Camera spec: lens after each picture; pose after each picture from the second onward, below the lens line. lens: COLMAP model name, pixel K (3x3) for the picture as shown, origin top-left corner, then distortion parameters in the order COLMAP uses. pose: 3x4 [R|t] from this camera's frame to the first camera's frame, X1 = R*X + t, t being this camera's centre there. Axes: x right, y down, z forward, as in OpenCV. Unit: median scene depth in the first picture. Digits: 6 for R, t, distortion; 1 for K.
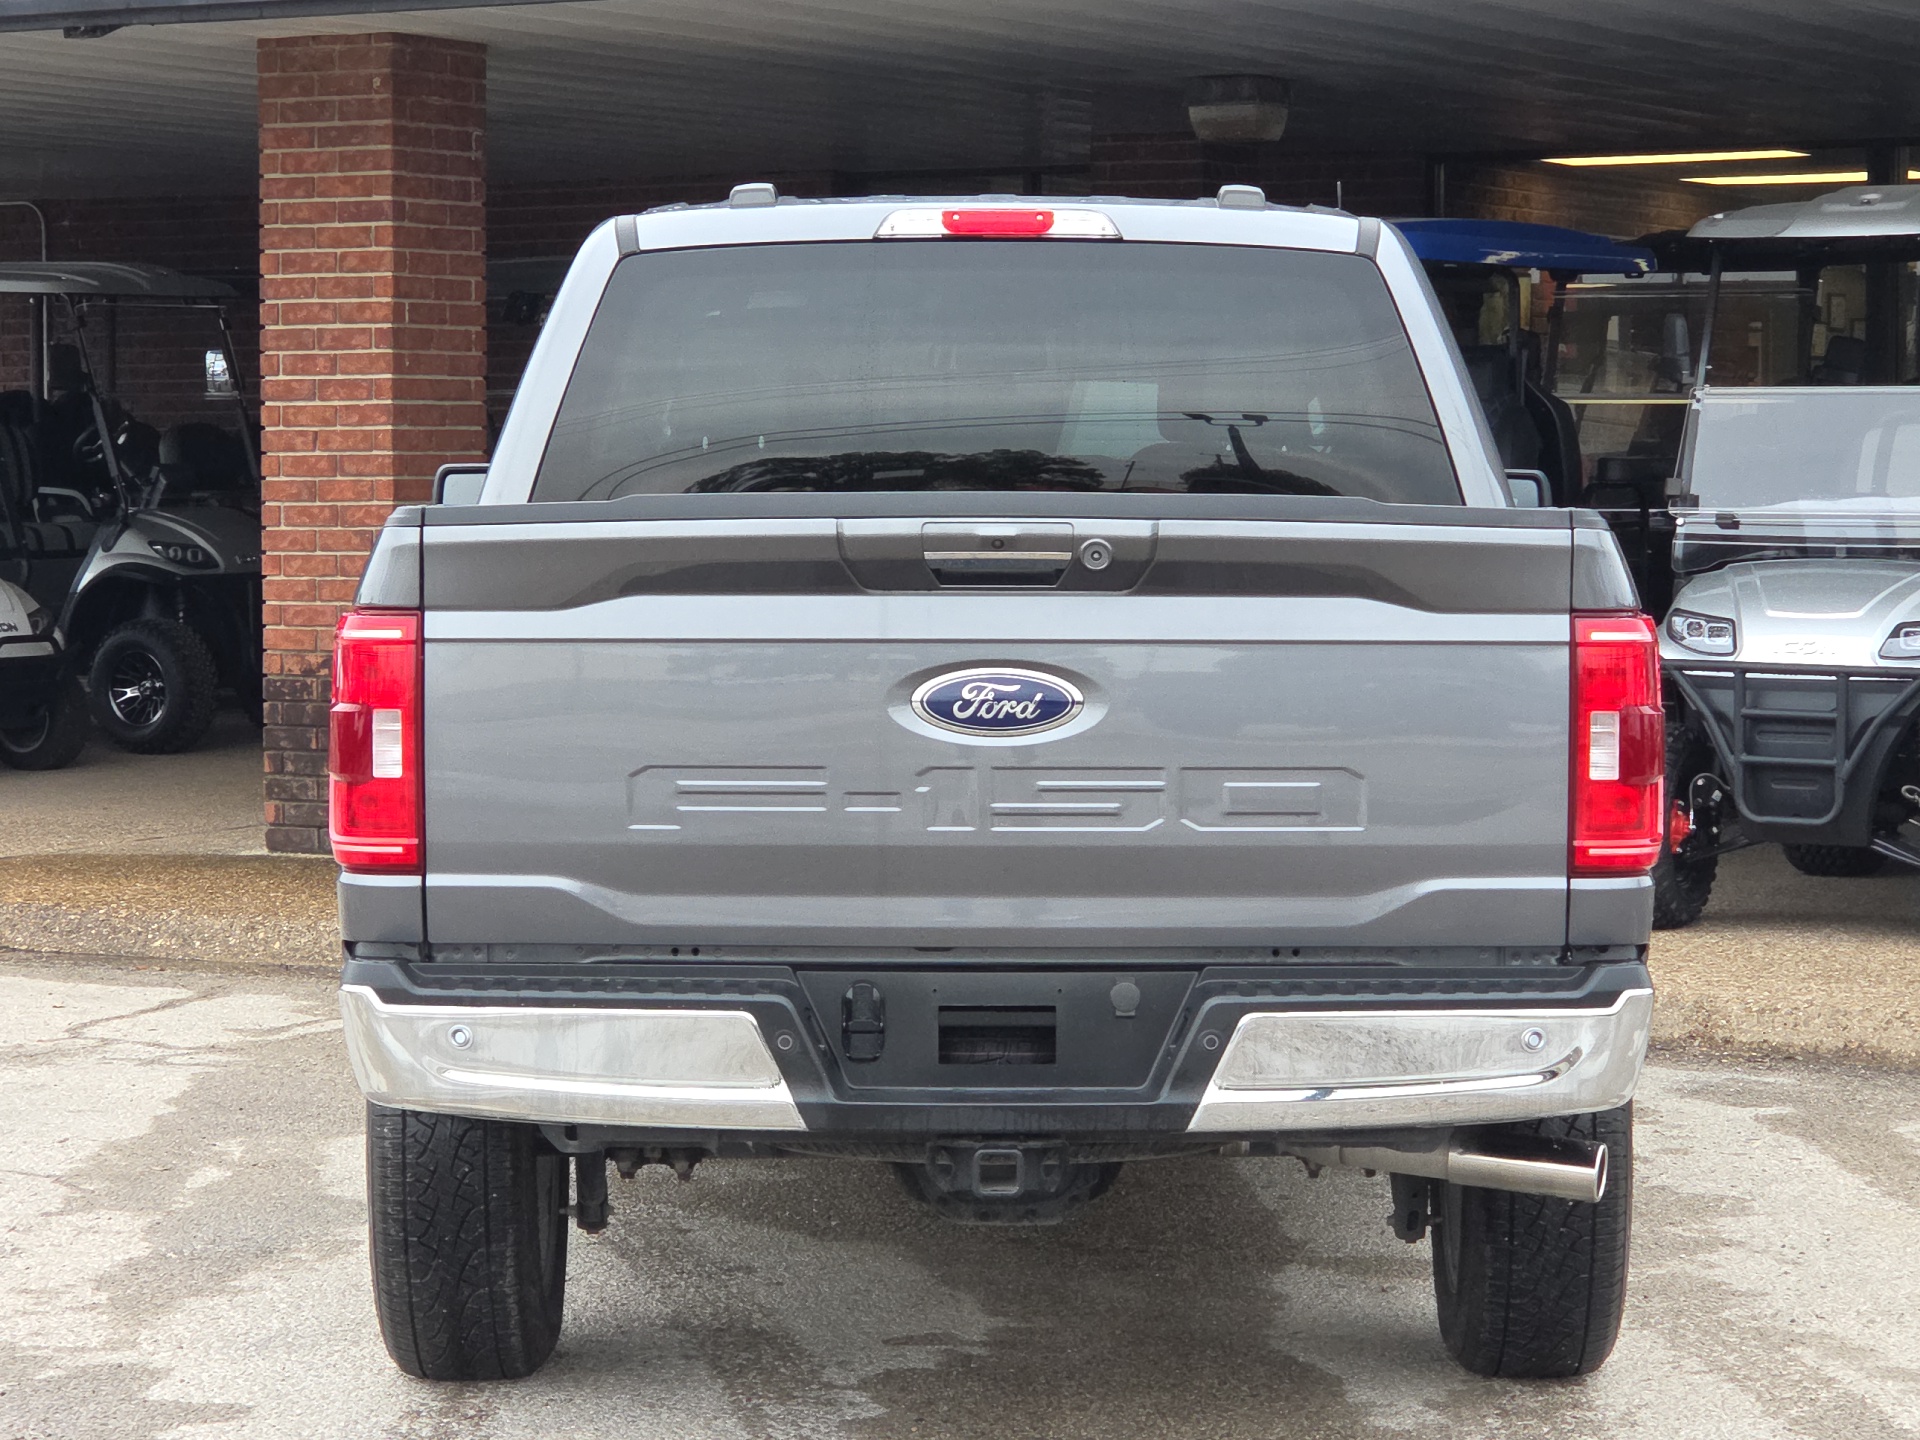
lens RADIAL K [[5198.6, 0, 960.0], [0, 5198.6, 720.0], [0, 0, 1]] dist [-0.884477, 13.841324]
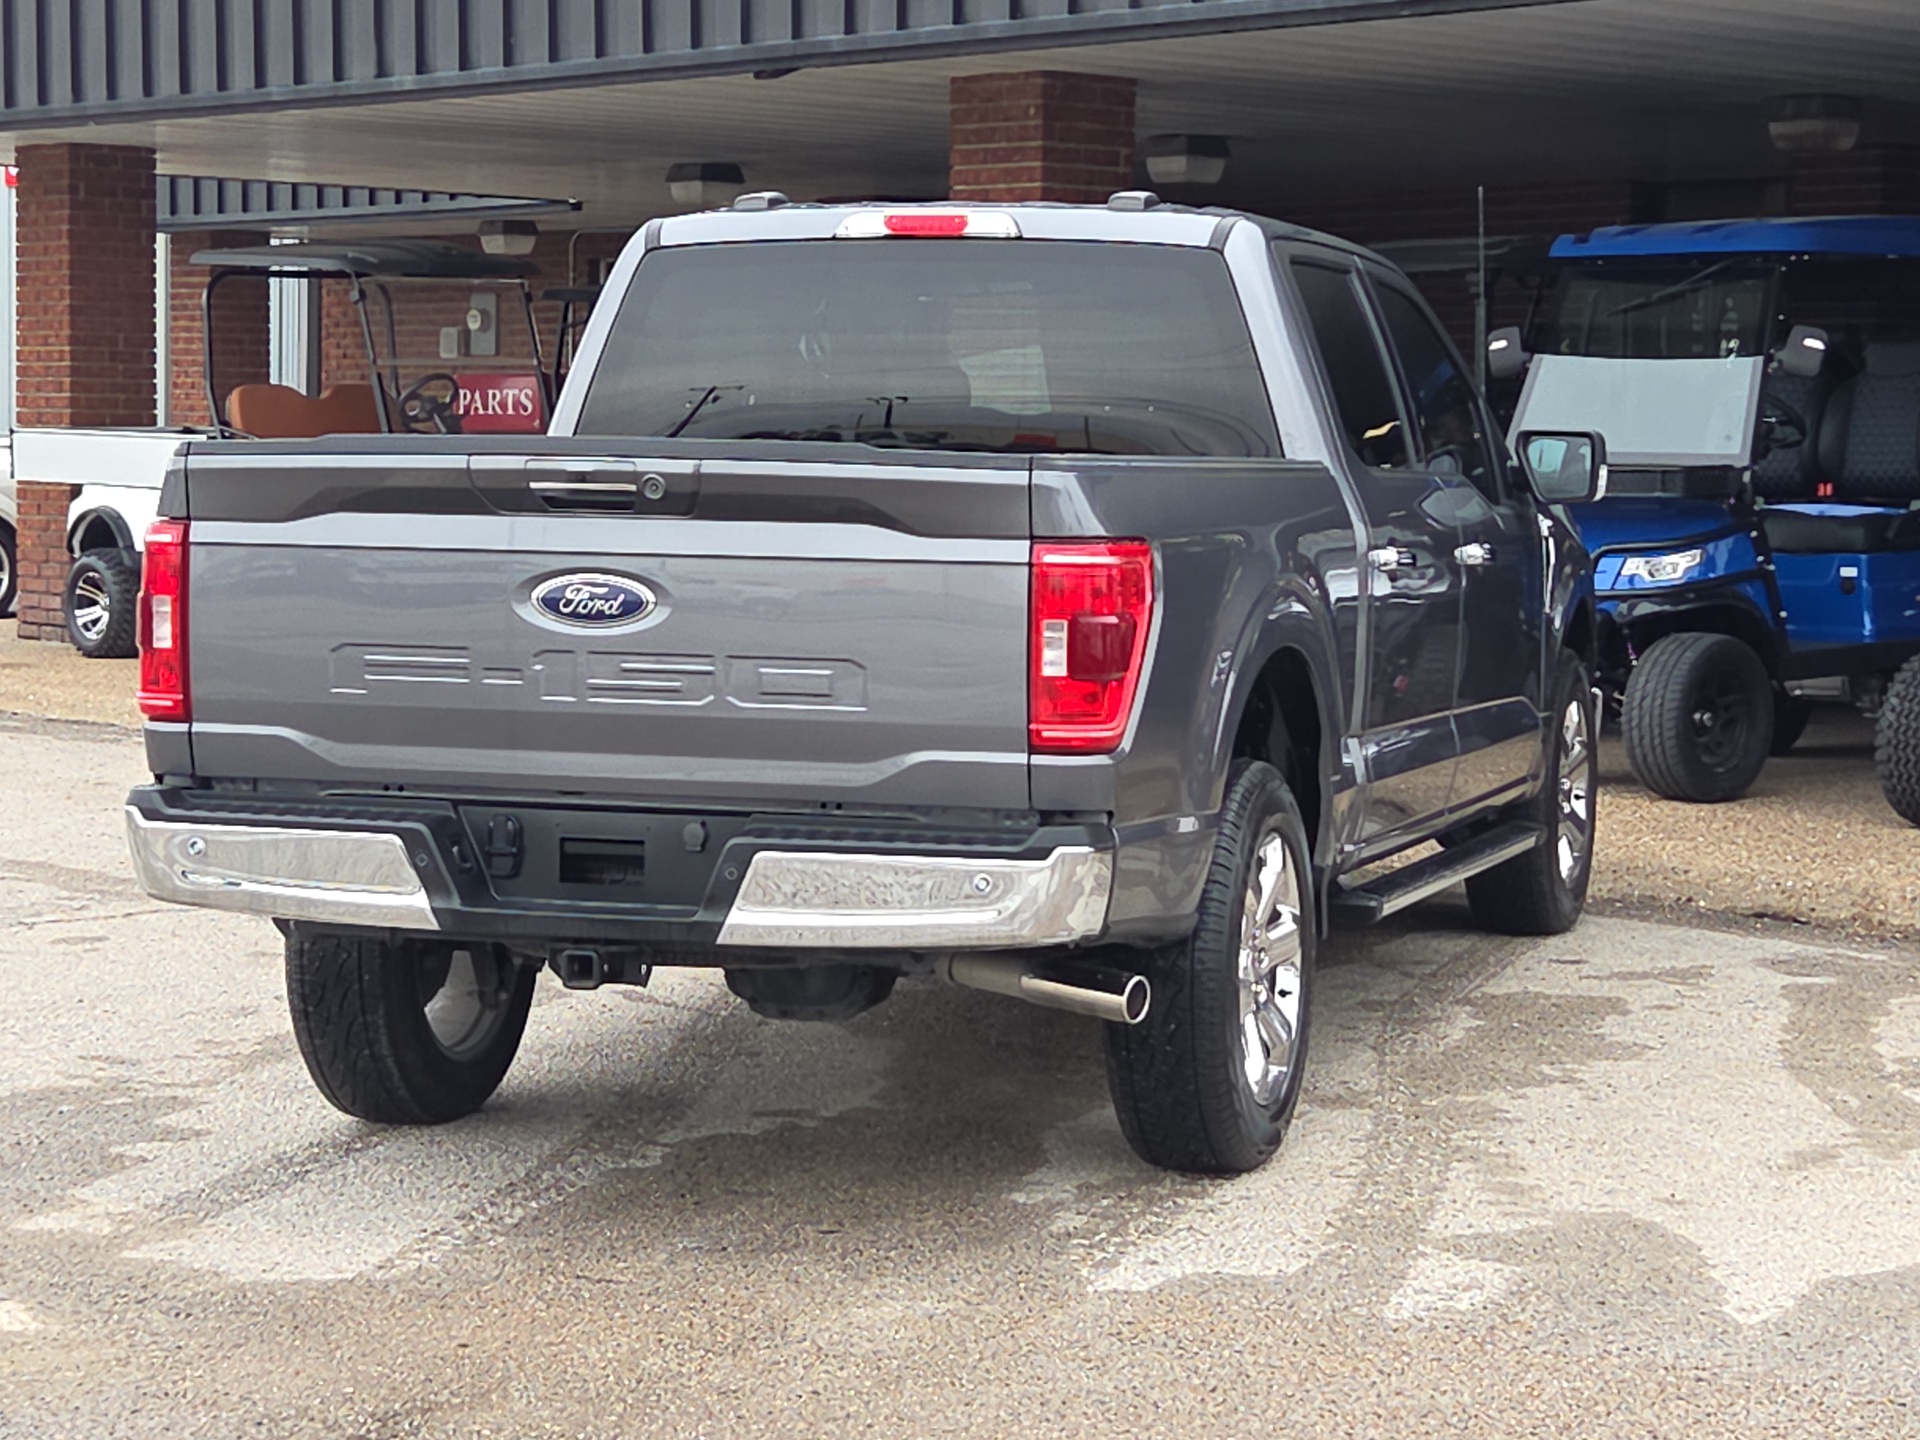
lens RADIAL K [[4226.0, 0, 960.0], [0, 4226.0, 720.0], [0, 0, 1]] dist [0.198033, -0.715899]
pose [[0.955633, 0.031008, -0.292924, 0.399072], [-0.025481, 0.999418, 0.022666, -0.000105], [0.293456, -0.014196, 0.955867, 0.027932]]
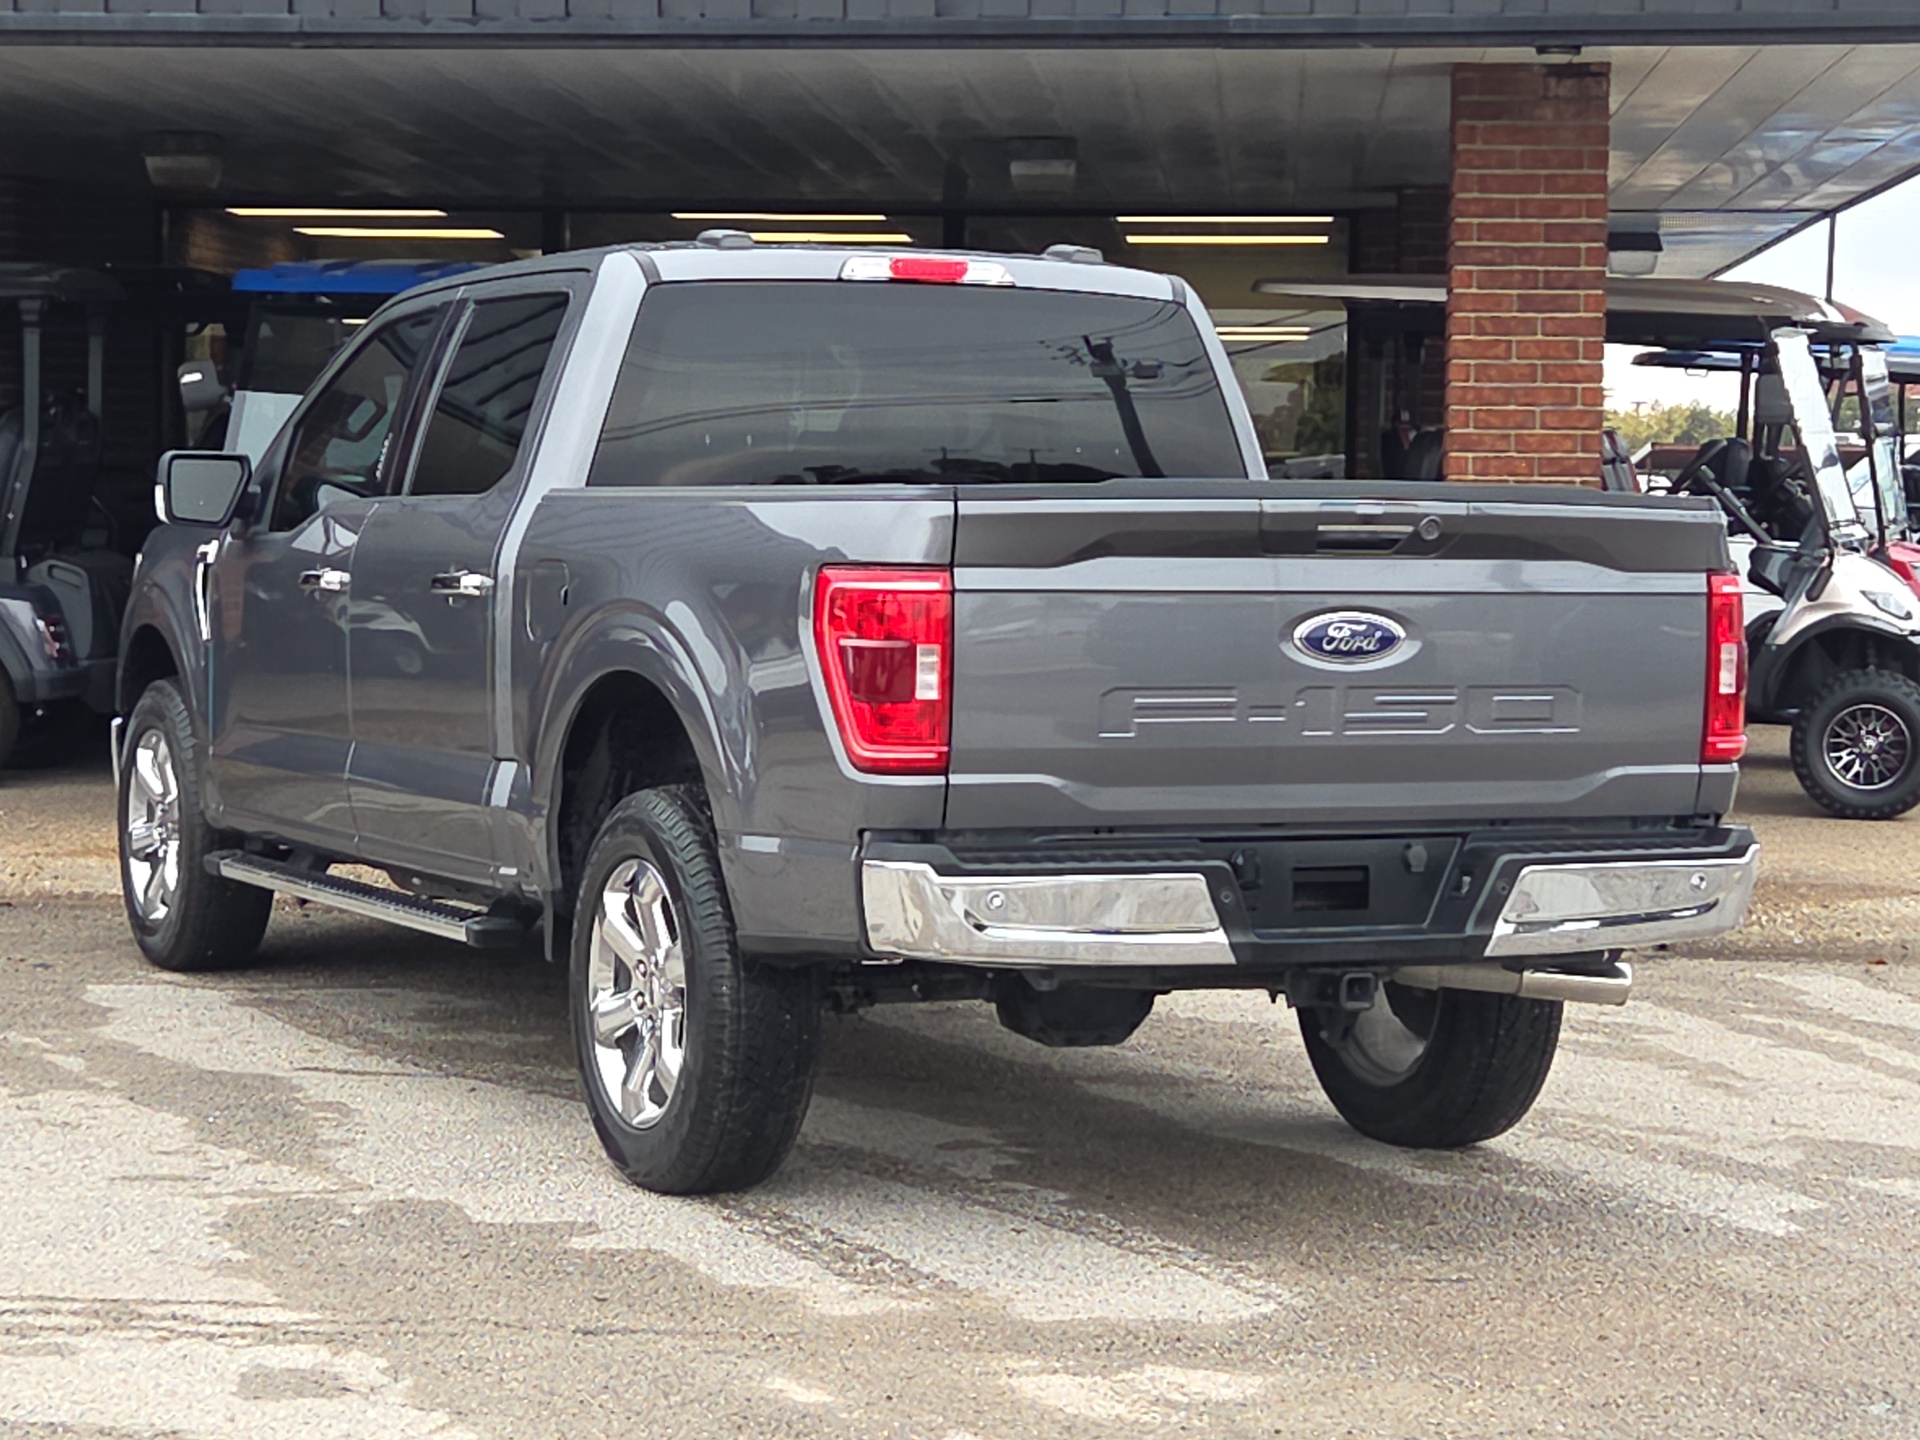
lens RADIAL K [[4308.3, 0, 960.0], [0, 4308.3, 720.0], [0, 0, 1]] dist [0.277892, -0.114756]
pose [[0.900960, -0.010279, 0.433780, -0.563563], [0.007492, 0.999939, 0.008134, 0.007790], [-0.433837, -0.004078, 0.900982, 0.041586]]
